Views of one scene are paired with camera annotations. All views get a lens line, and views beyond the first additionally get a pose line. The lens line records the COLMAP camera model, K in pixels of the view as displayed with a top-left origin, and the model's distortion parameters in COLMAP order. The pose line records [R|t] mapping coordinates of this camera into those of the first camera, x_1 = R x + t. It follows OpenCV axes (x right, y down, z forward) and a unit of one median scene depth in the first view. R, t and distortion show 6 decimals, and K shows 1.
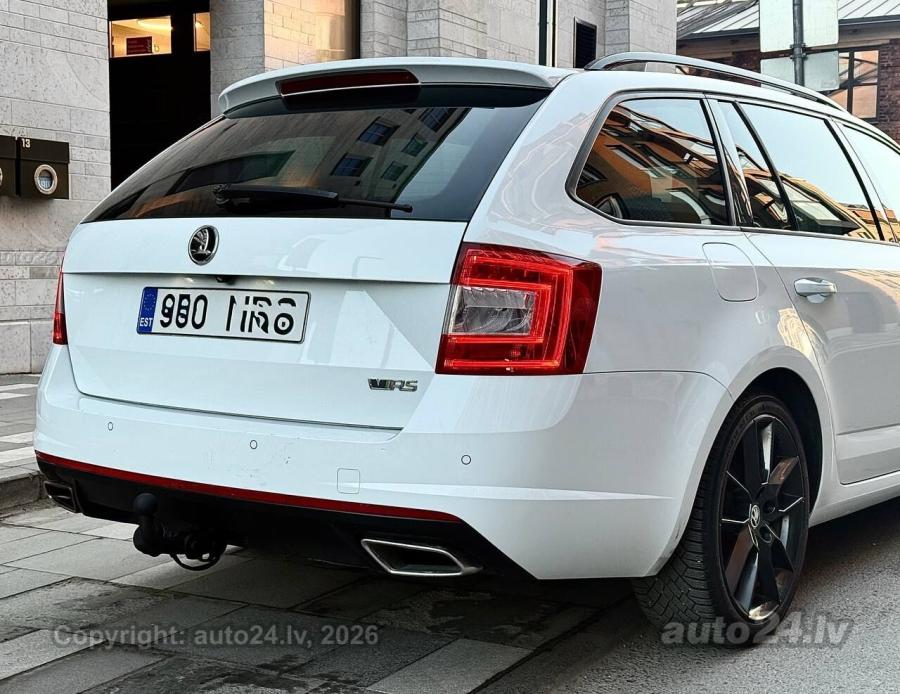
lens RADIAL K [[1378.7, 0, 446.6], [0, 1378.7, 349.9], [0, 0, 1]] dist [0.128377, 0.000000]
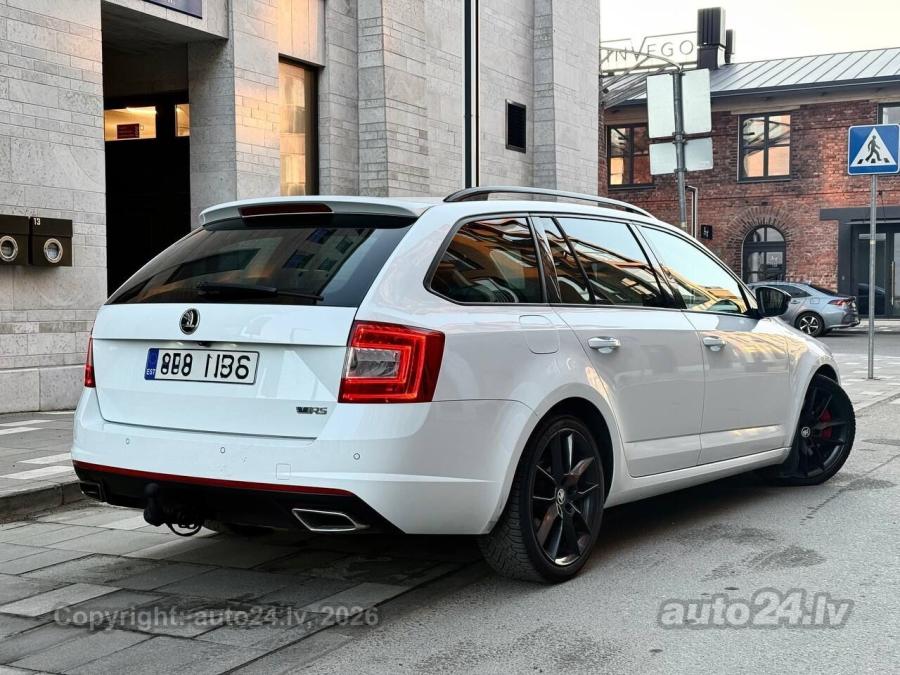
lens RADIAL K [[1278.2, 0, 452.2], [0, 1278.2, 343.2], [0, 0, 1]] dist [0.153623, 0.000000]
pose [[0.999408, -0.010169, 0.032860, 0.059382], [0.011280, 0.999364, -0.033815, -0.000115], [-0.032495, 0.034166, 0.998888, -0.377620]]
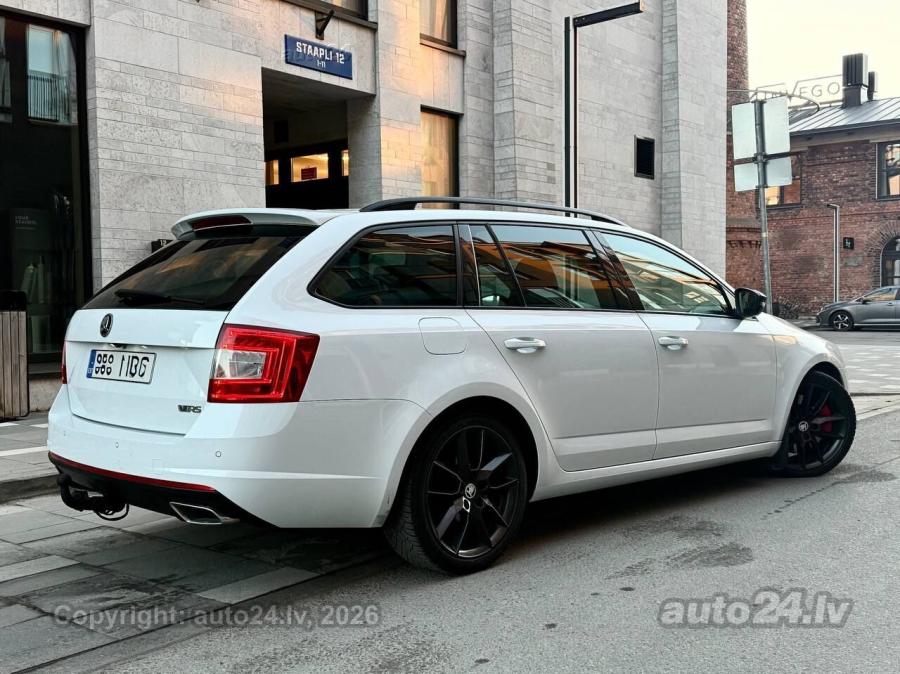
lens RADIAL K [[1002.6, 0, 427.7], [0, 1002.6, 345.8], [0, 0, 1]] dist [0.123933, 0.000000]
pose [[0.984972, -0.011282, -0.172348, 0.364801], [0.006370, 0.999558, -0.029026, -0.010904], [0.172599, 0.027492, 0.984608, -0.125199]]
